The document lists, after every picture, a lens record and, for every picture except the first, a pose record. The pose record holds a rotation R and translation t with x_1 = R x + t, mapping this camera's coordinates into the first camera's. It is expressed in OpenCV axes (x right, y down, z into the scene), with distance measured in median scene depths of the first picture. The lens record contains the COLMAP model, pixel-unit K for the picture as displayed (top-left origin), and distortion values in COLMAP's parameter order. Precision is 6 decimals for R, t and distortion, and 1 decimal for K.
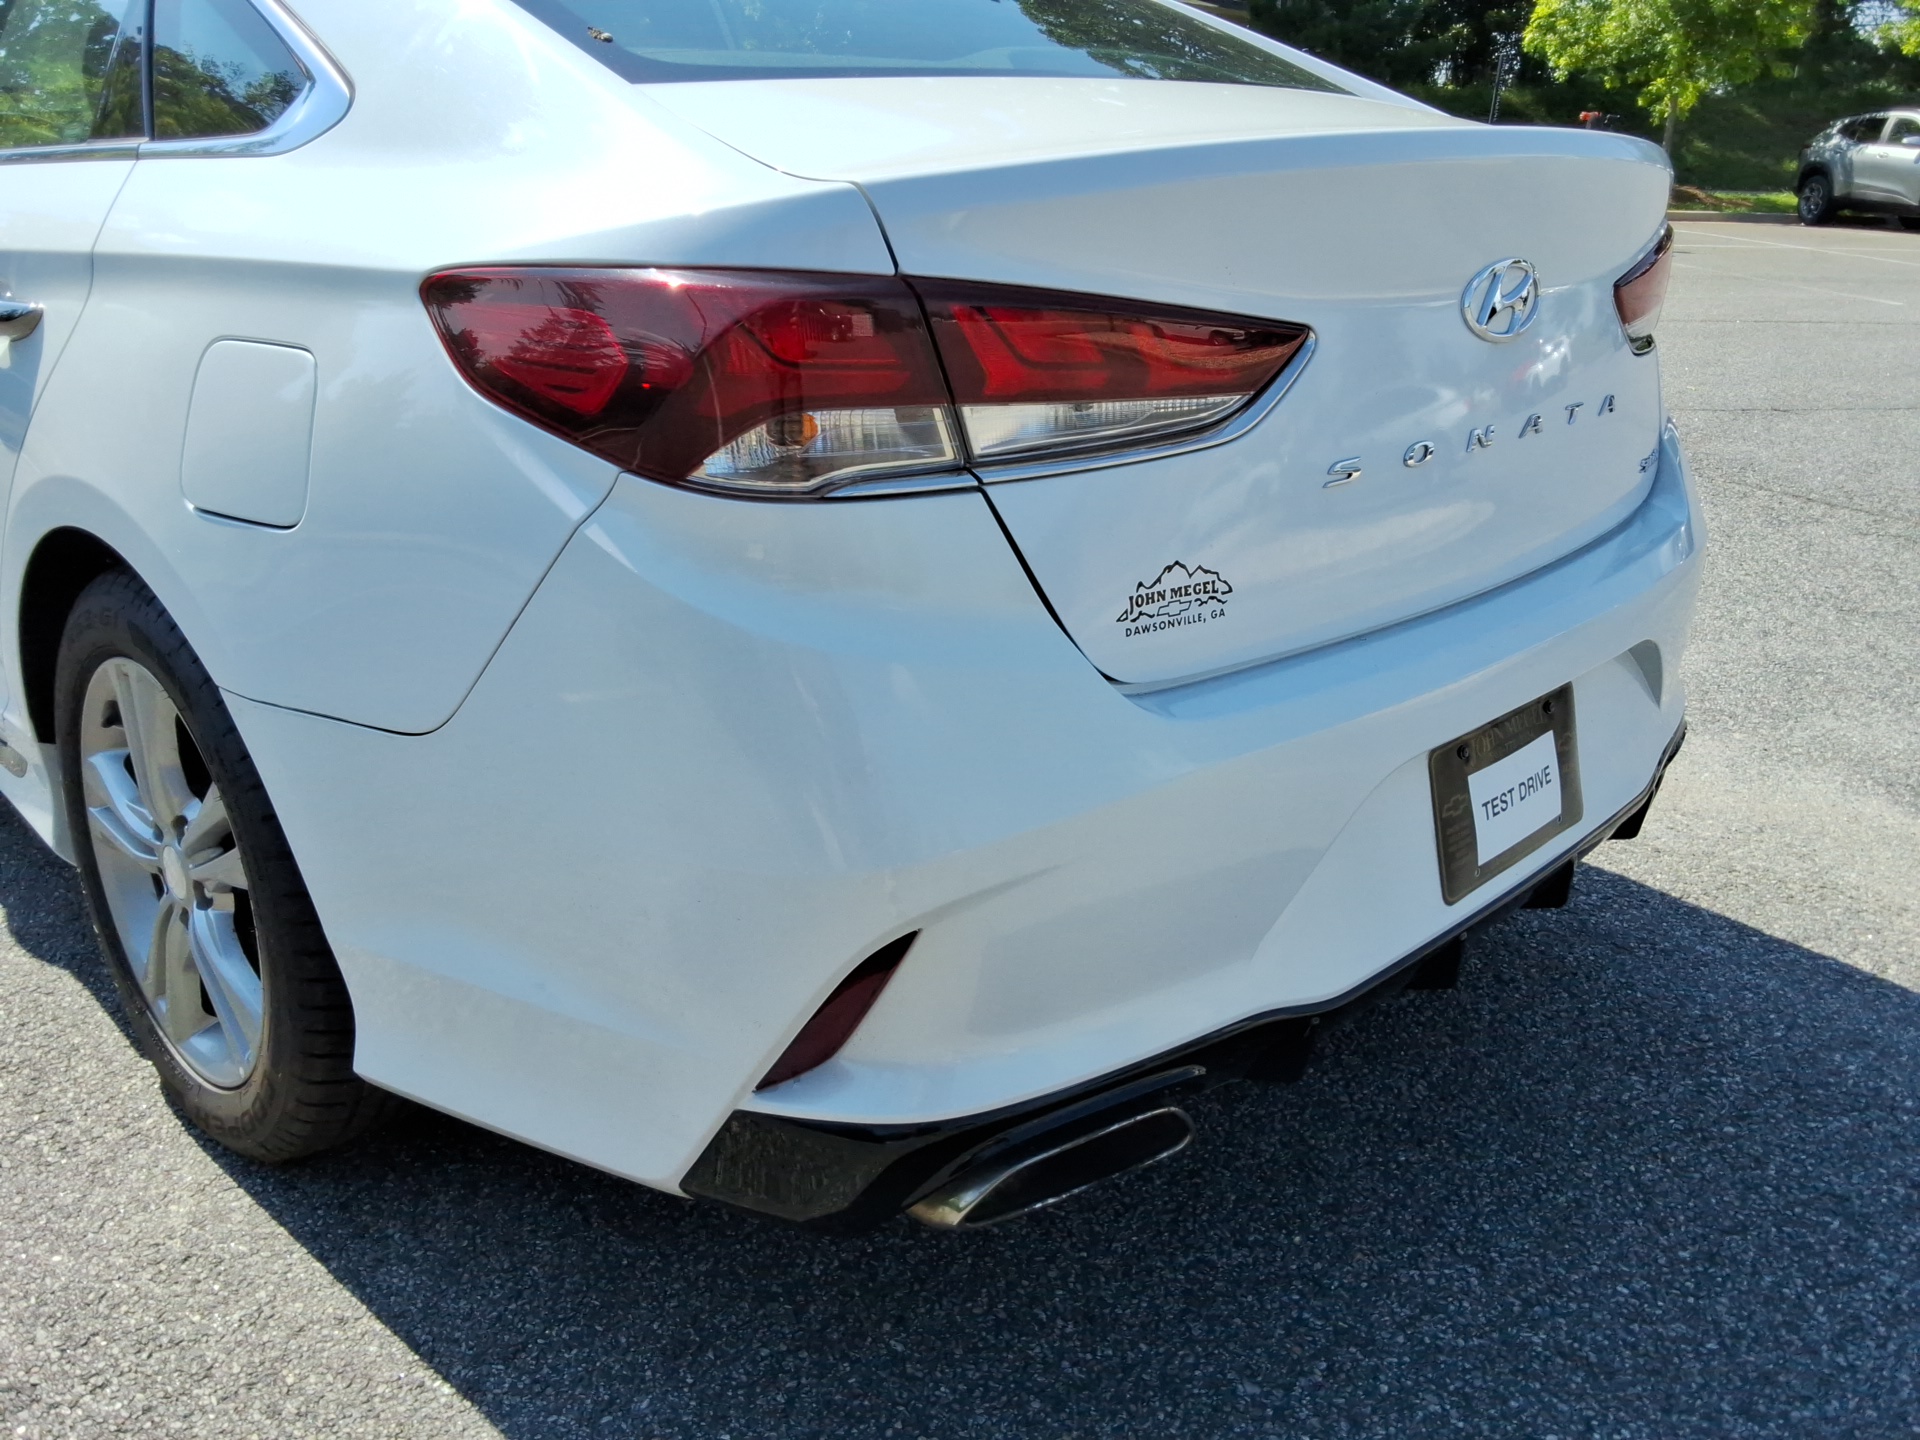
lens RADIAL K [[1543.1, 0, 967.8], [0, 1543.1, 695.2], [0, 0, 1]] dist [0.114456, -0.188140]
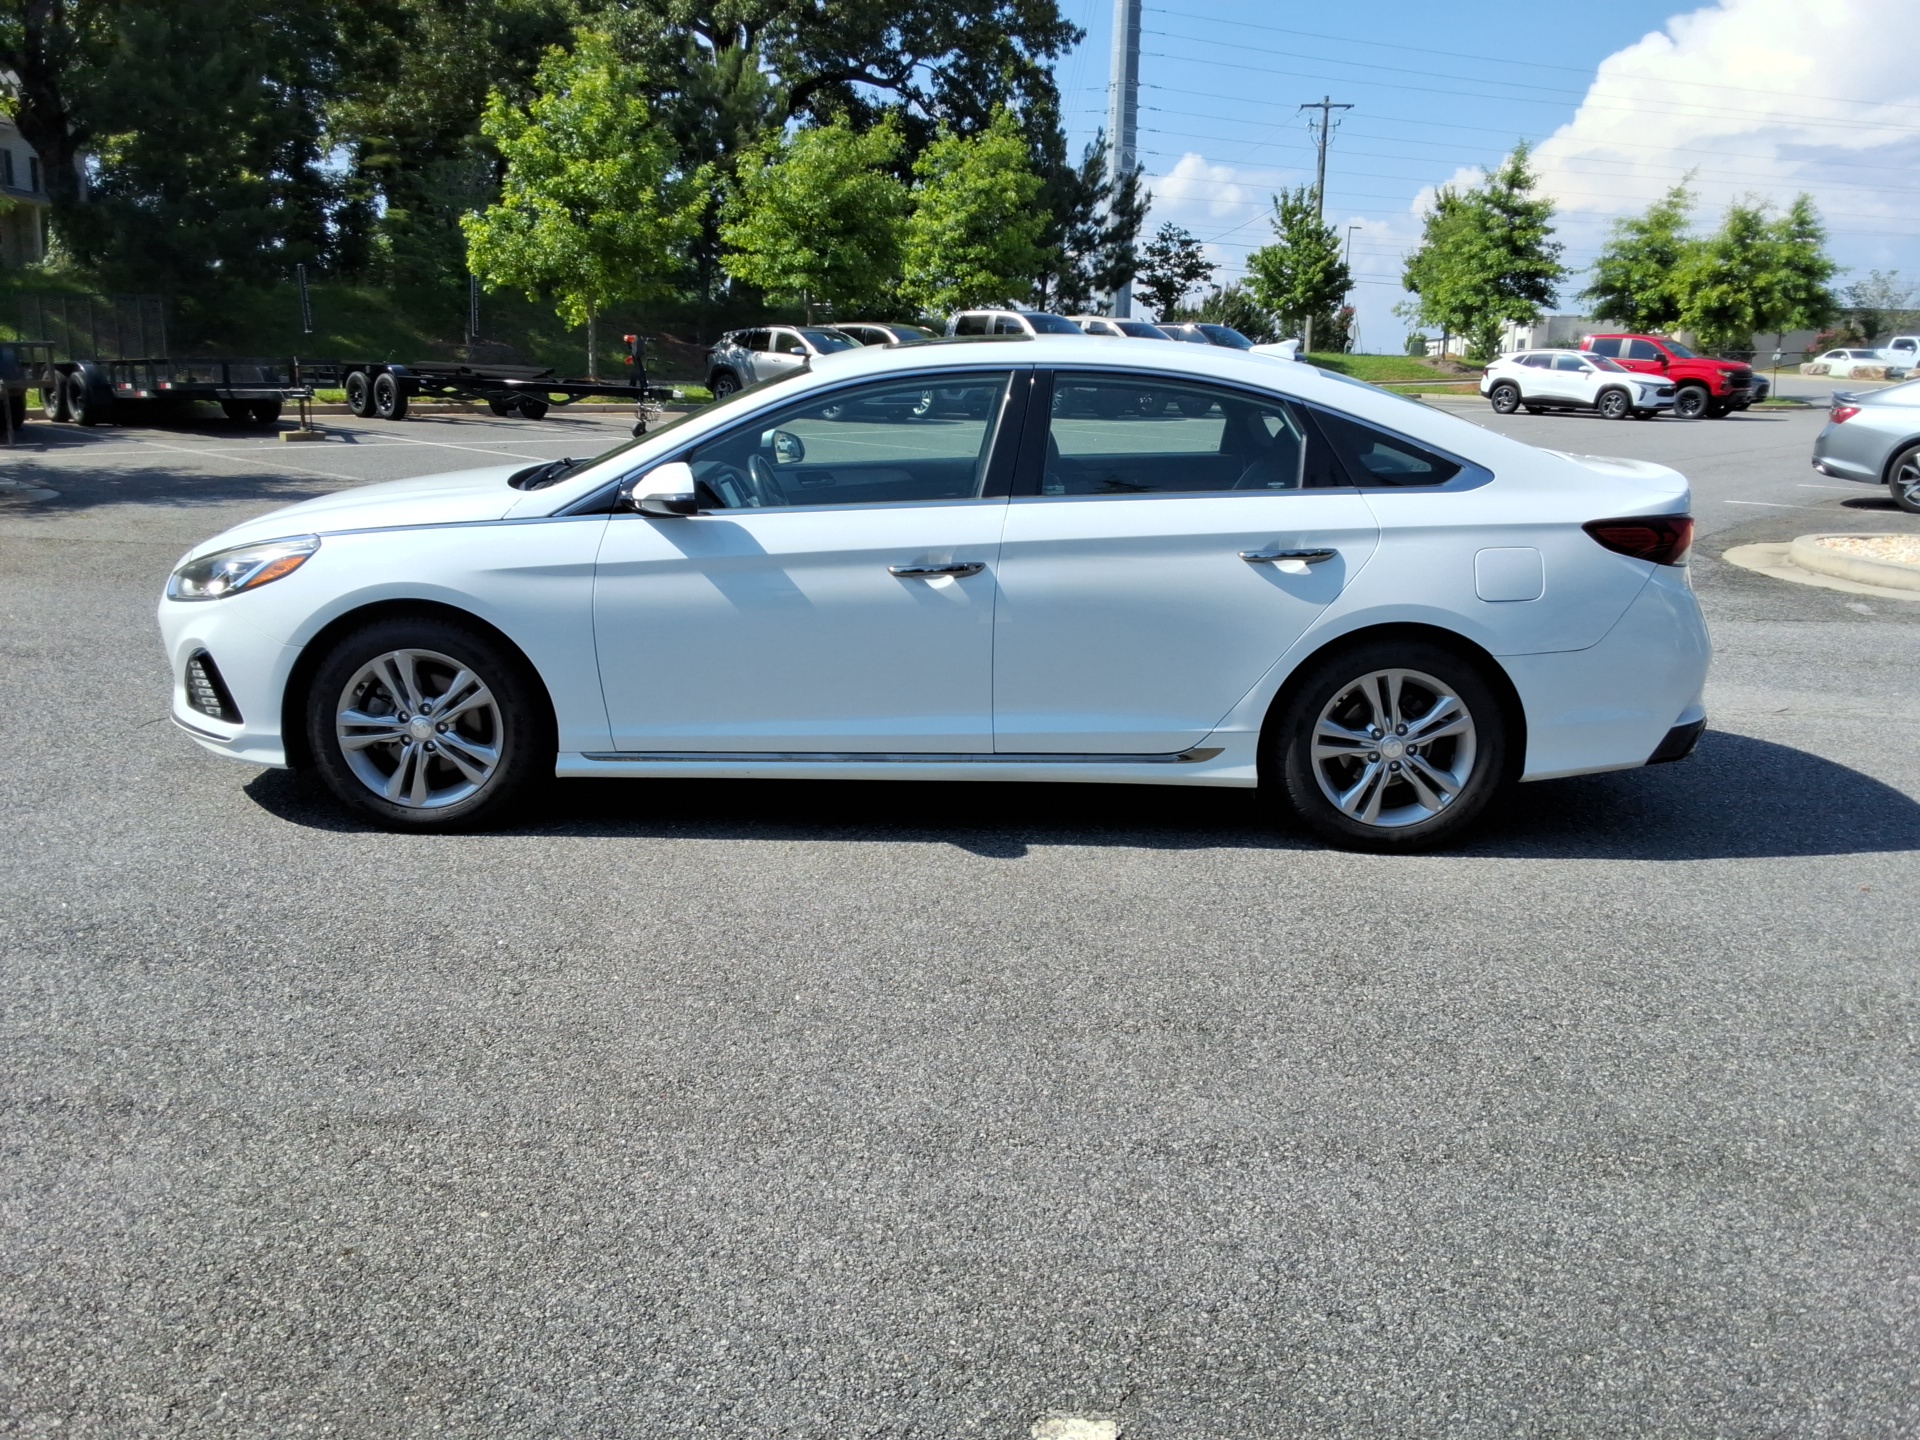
lens RADIAL K [[1547.4, 0, 967.5], [0, 1547.4, 705.2], [0, 0, 1]] dist [0.133020, -0.222558]
pose [[0.721243, -0.157815, 0.674465, -2.960296], [0.222912, 0.974784, -0.010287, -0.102378], [-0.655834, 0.157766, 0.738235, -0.519424]]
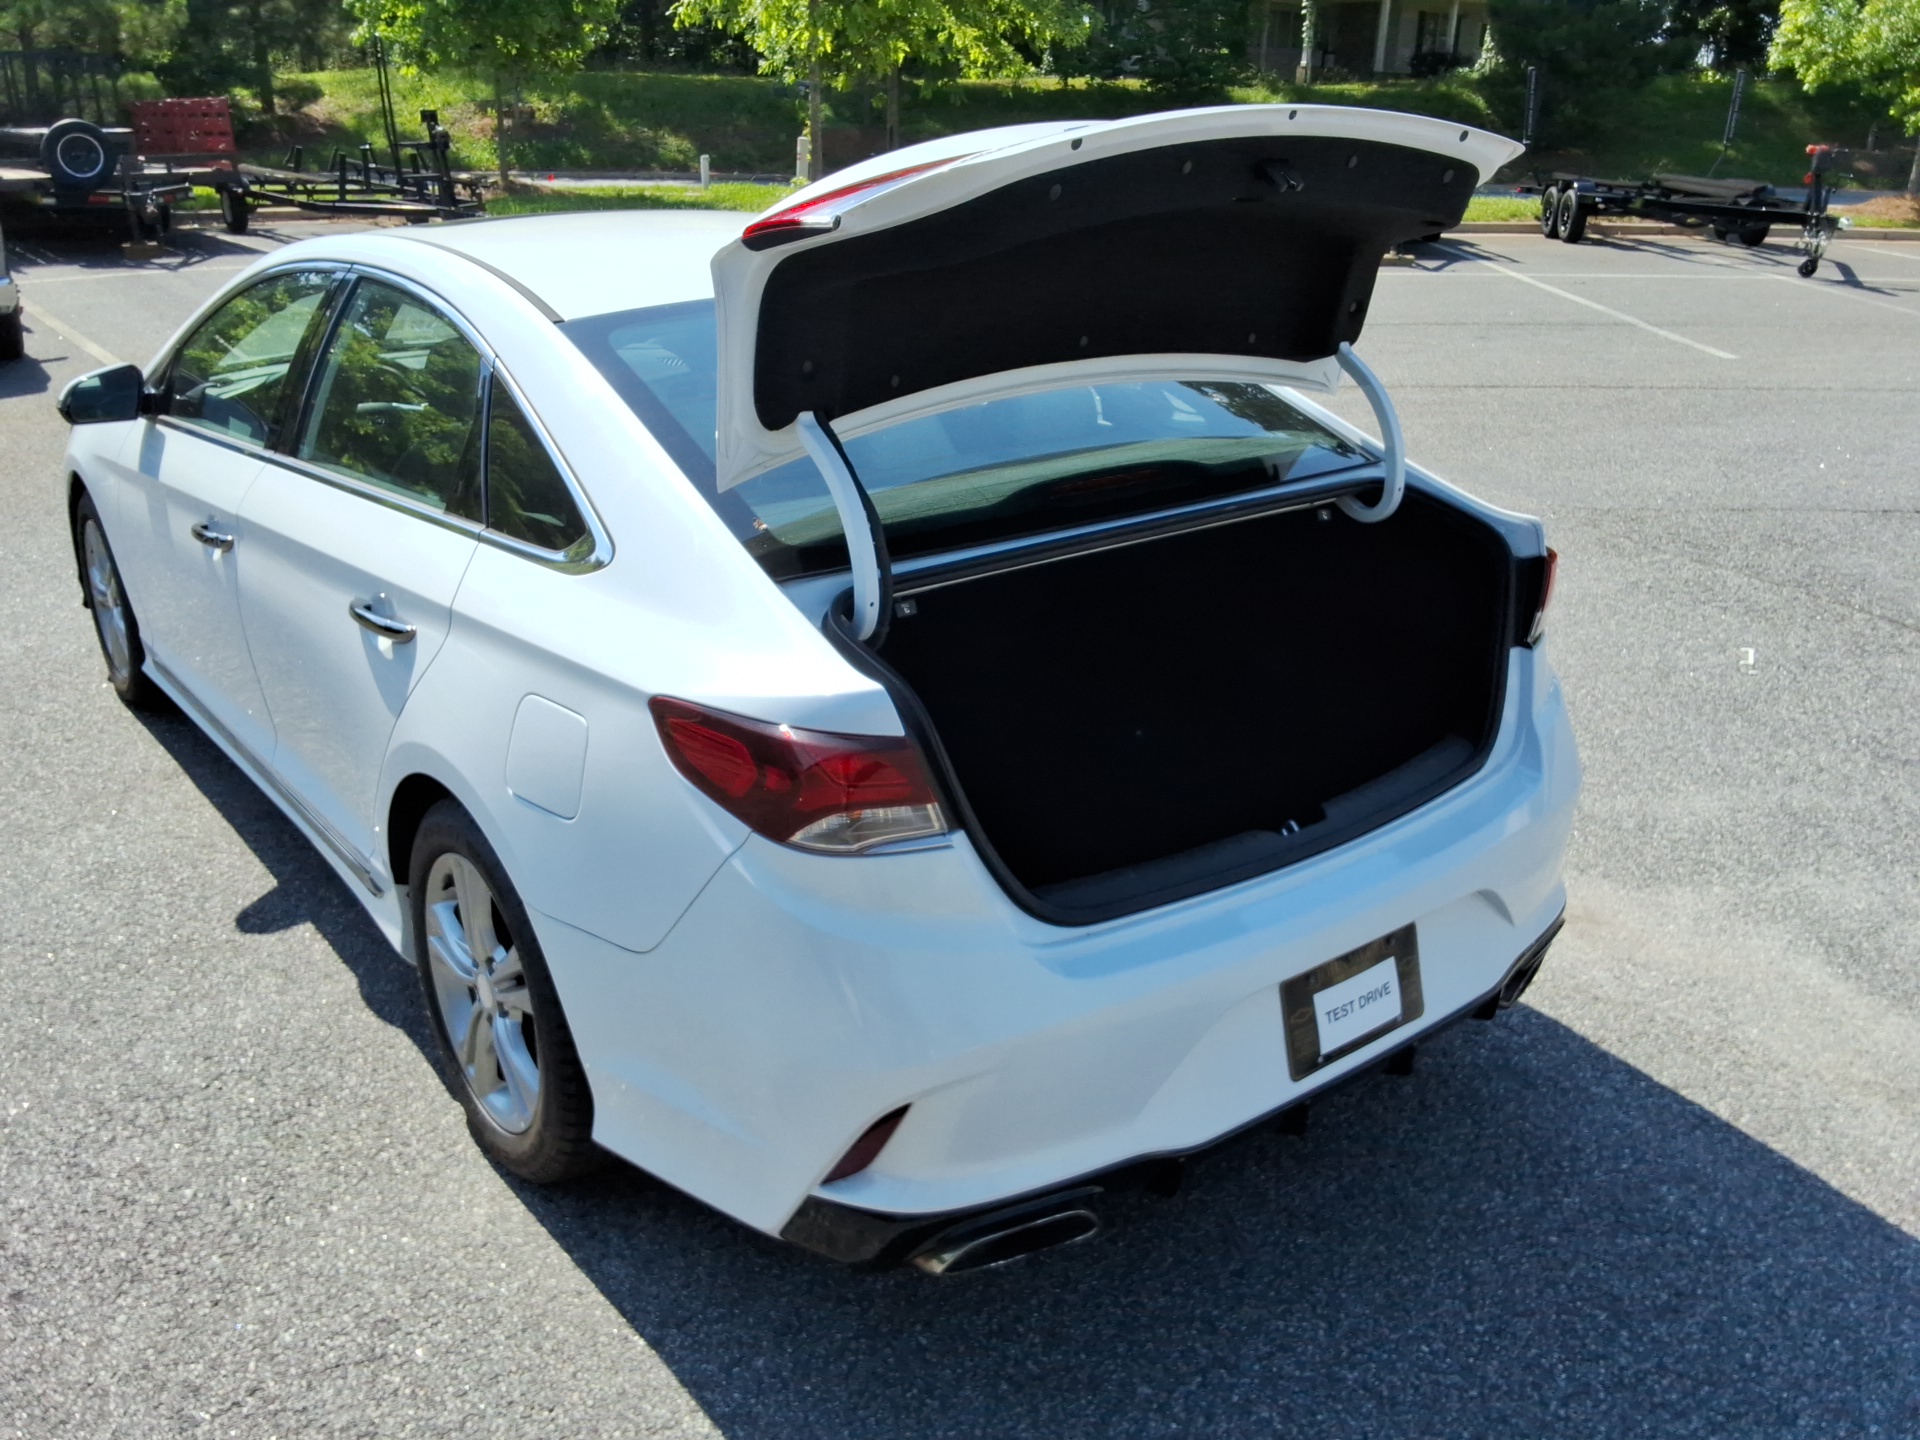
lens RADIAL K [[1547.4, 0, 967.5], [0, 1547.4, 705.2], [0, 0, 1]] dist [0.133020, -0.222558]
pose [[0.990258, 0.037106, -0.134209, 0.167519], [-0.034908, 0.999216, 0.018692, -0.220604], [0.134798, -0.013825, 0.990777, -0.477058]]
